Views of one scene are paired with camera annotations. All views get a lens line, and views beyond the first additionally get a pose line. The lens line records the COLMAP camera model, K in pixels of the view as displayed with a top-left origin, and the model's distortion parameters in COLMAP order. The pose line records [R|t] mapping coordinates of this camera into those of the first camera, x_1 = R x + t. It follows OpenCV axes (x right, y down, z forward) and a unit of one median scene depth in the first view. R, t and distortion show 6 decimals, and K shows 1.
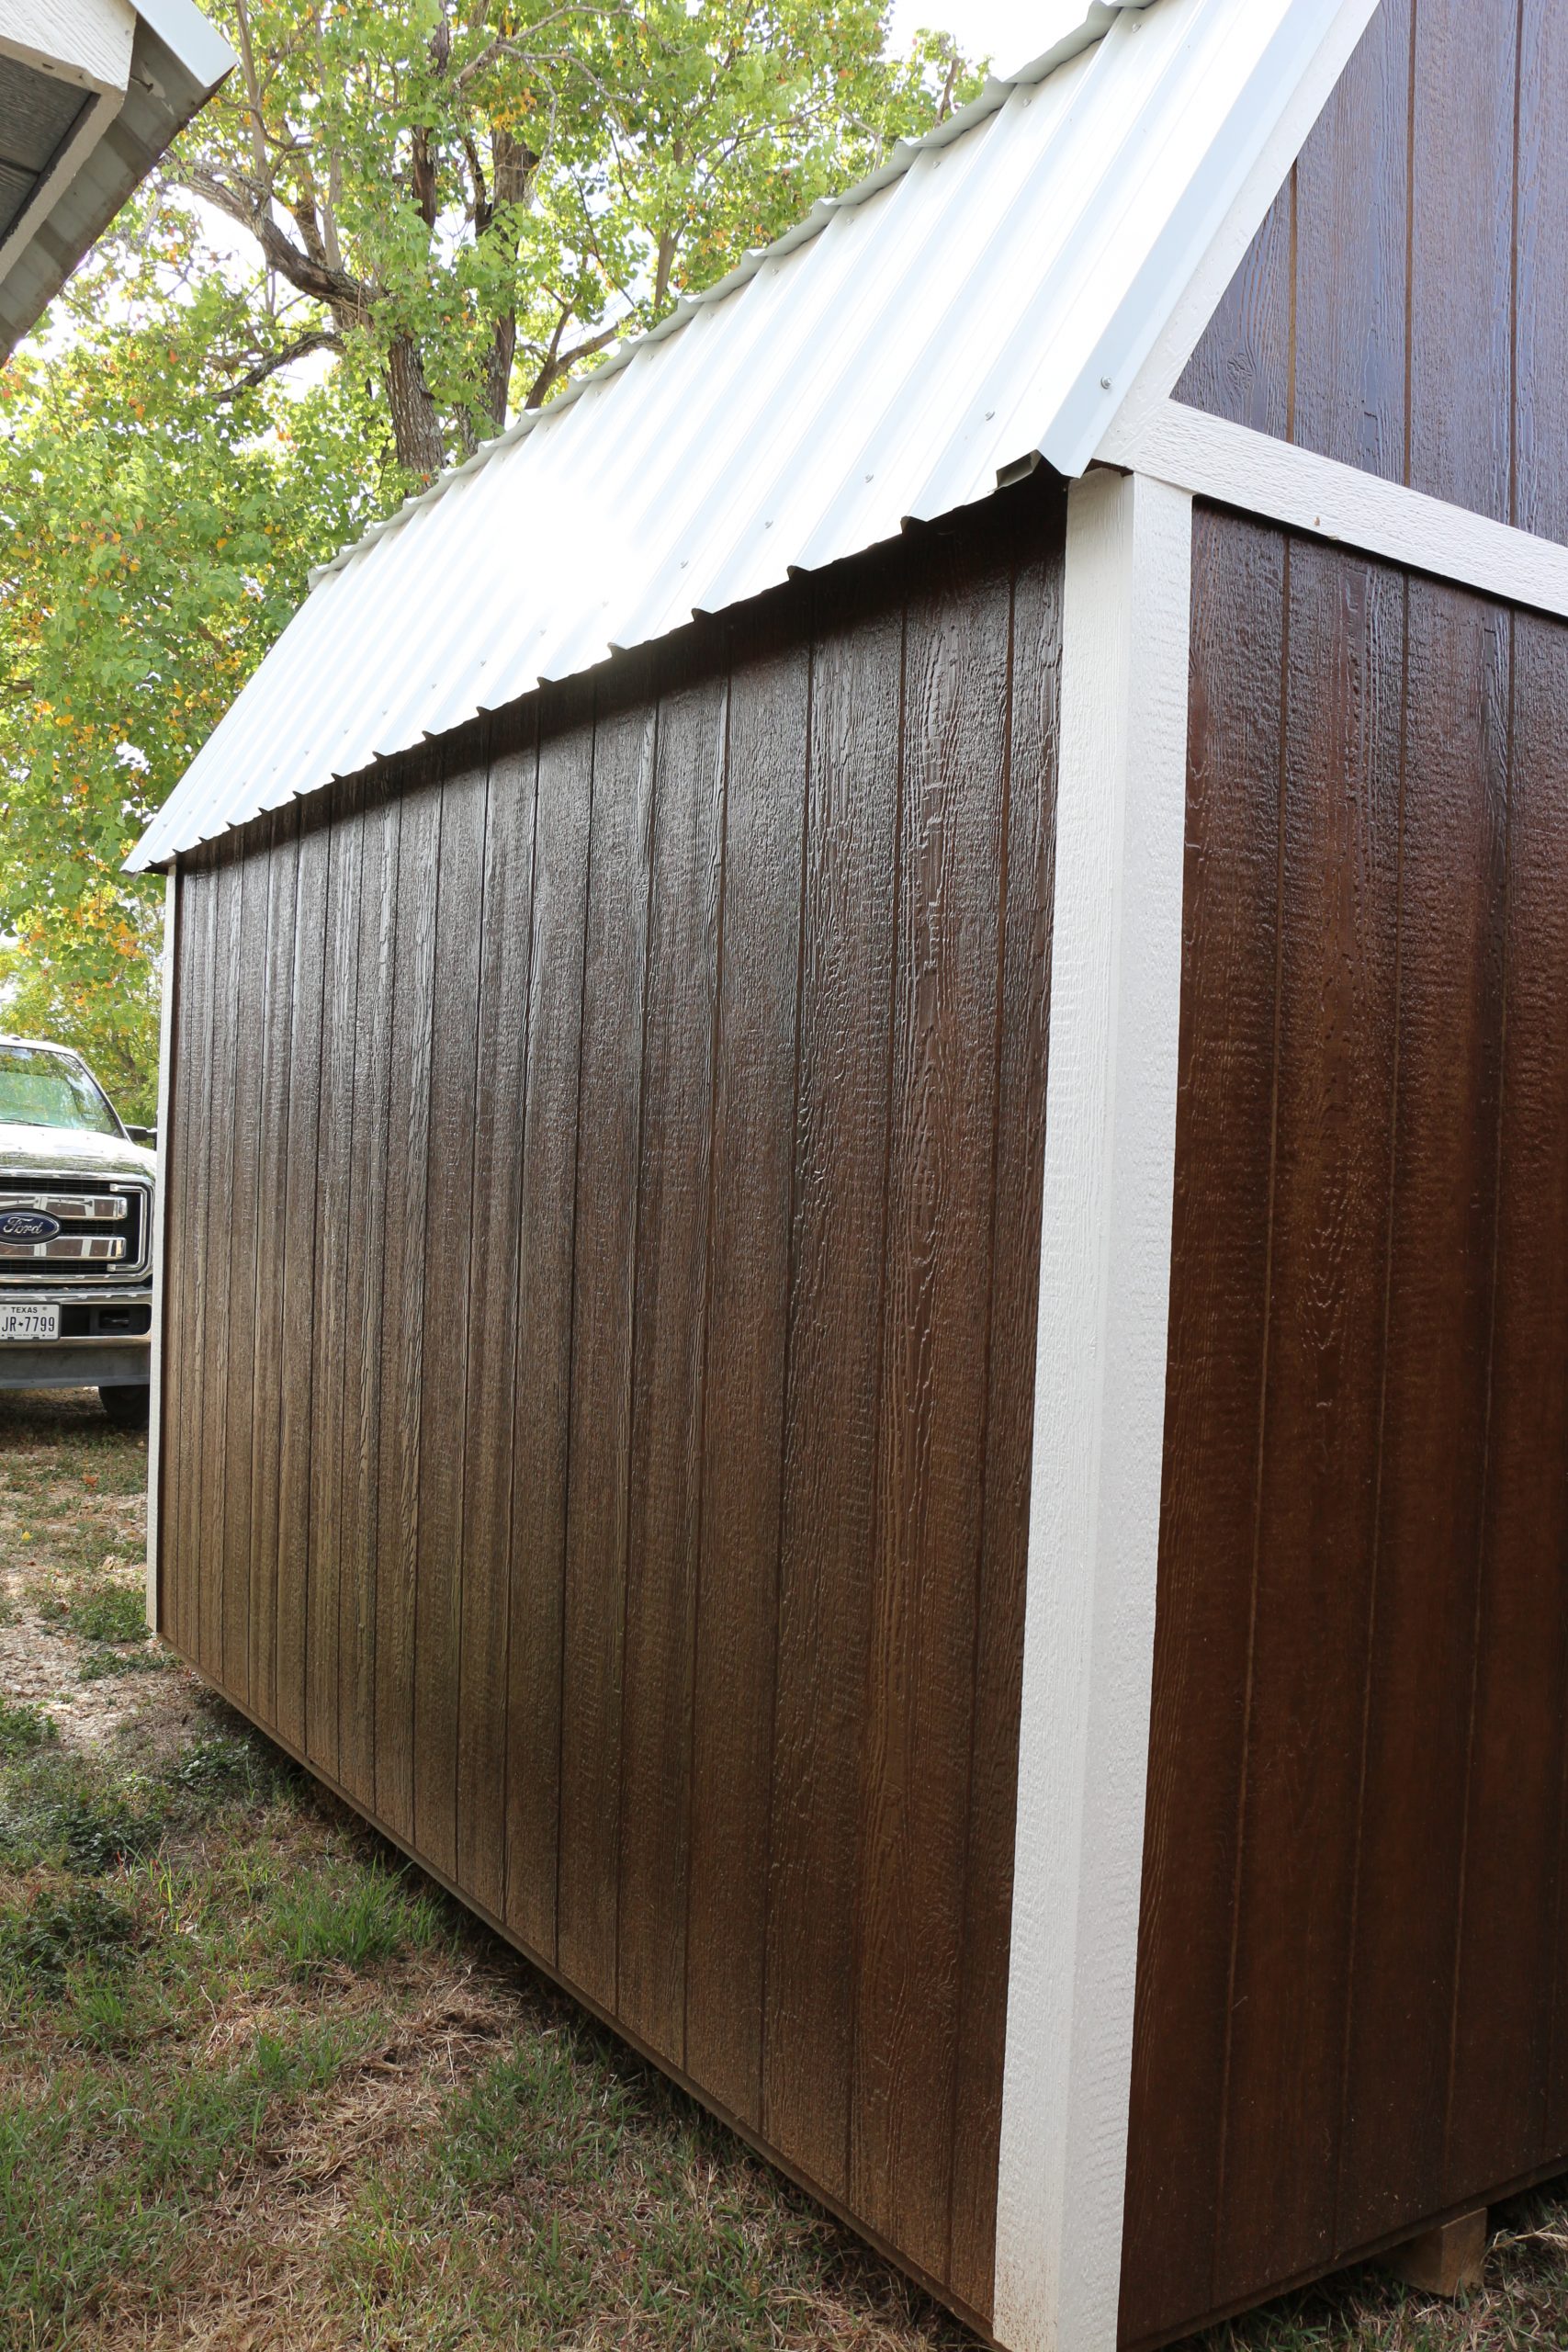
lens RADIAL K [[1932.0, 0, 784.0], [0, 1932.0, 1176.0], [0, 0, 1]] dist [-0.187990, 0.162712]
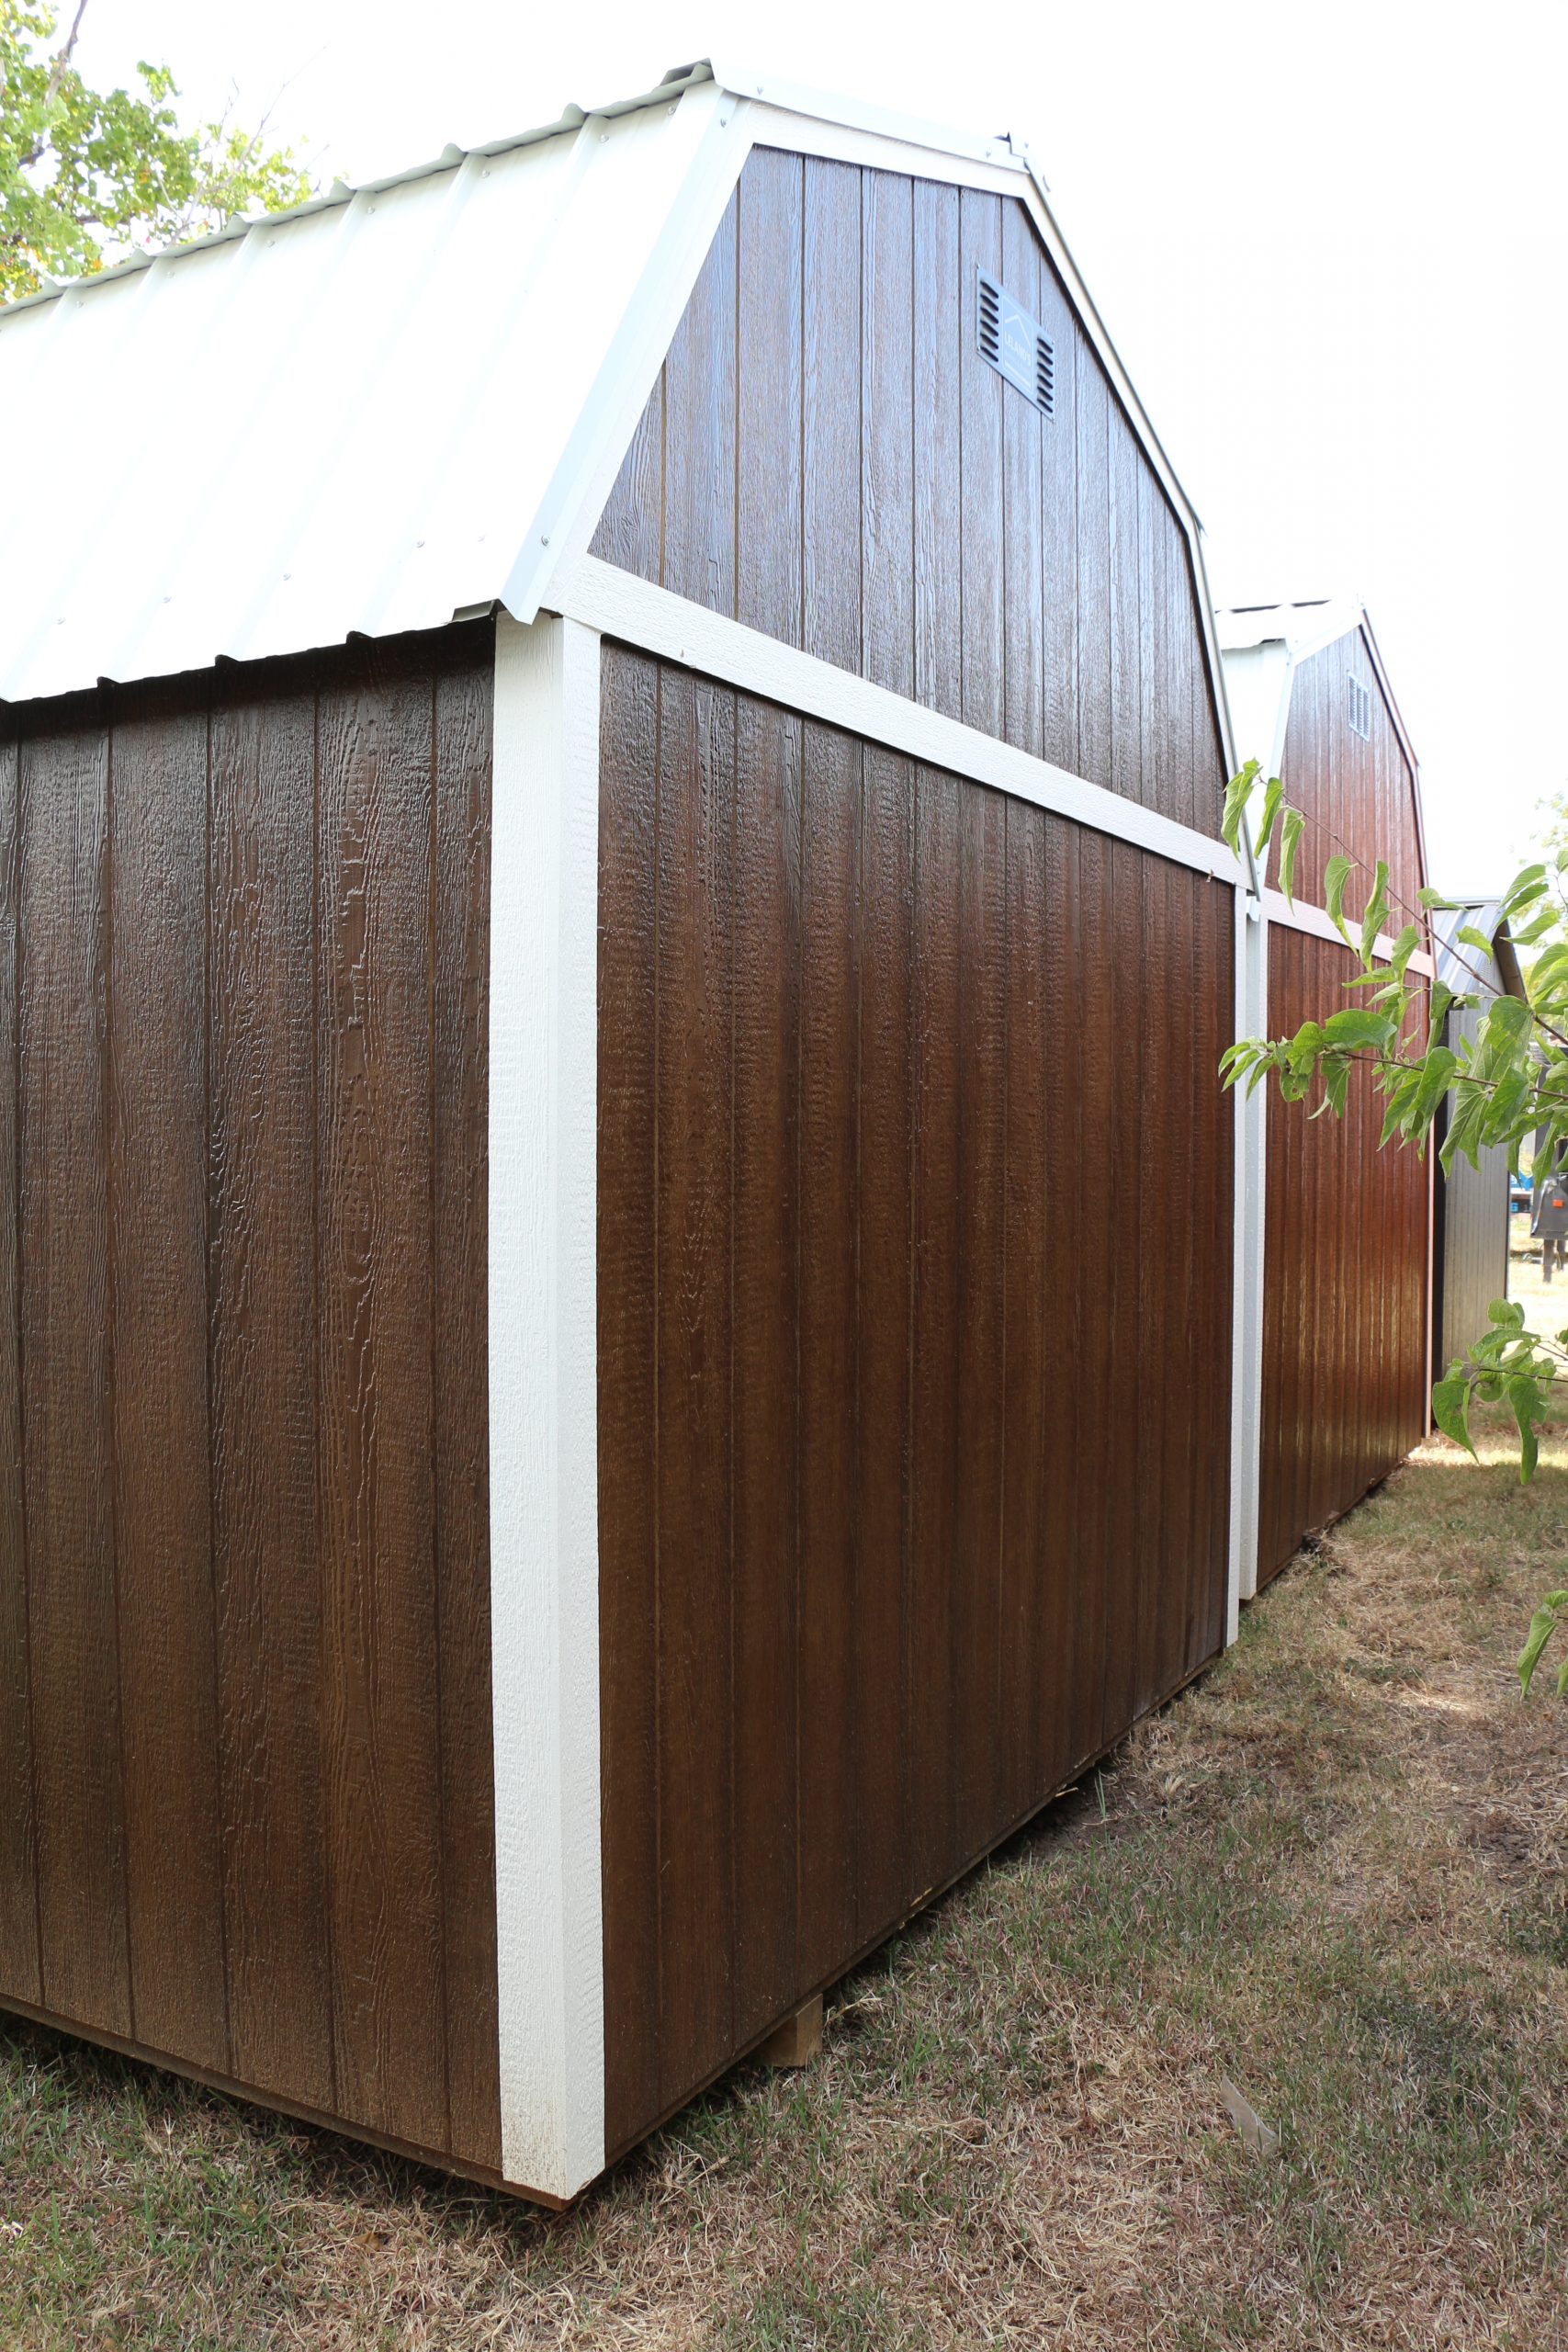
lens RADIAL K [[1932.0, 0, 784.0], [0, 1932.0, 1176.0], [0, 0, 1]] dist [-0.187990, 0.162712]
pose [[0.878563, -0.045871, 0.475419, -0.244921], [0.028912, 0.998660, 0.042927, -0.059403], [-0.476751, -0.023969, 0.878712, -0.116903]]
